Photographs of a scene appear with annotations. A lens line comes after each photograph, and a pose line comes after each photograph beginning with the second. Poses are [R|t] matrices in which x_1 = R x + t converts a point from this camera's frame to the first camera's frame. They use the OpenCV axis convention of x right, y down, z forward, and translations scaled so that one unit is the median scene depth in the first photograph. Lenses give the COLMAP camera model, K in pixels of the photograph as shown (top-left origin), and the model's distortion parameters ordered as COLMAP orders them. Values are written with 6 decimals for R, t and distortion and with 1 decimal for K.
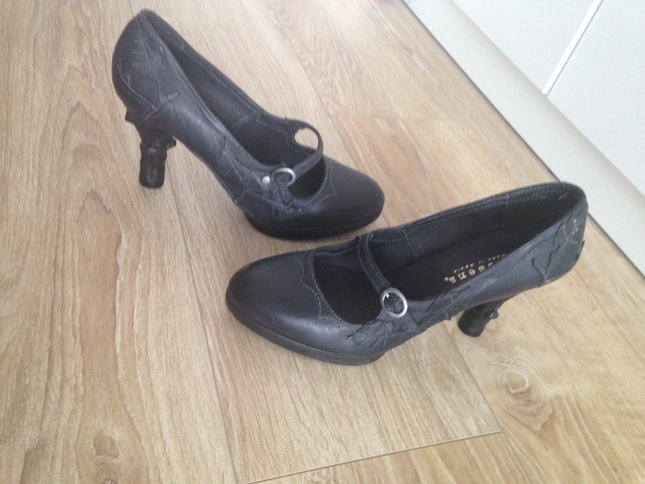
lens RADIAL K [[612.9, 0, 320.7], [0, 612.9, 230.4], [0, 0, 1]] dist [0.182877, -0.297451]
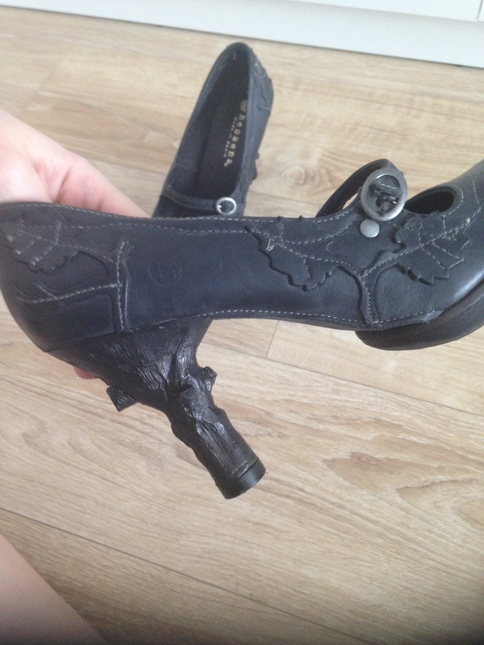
lens RADIAL K [[612.9, 0, 231.6], [0, 612.9, 334.5], [0, 0, 1]] dist [0.182877, -0.297451]
pose [[0.566130, -0.813908, 0.130580, -0.279589], [0.705187, 0.560228, 0.434576, -0.304238], [-0.426859, -0.153943, 0.891119, -0.287892]]
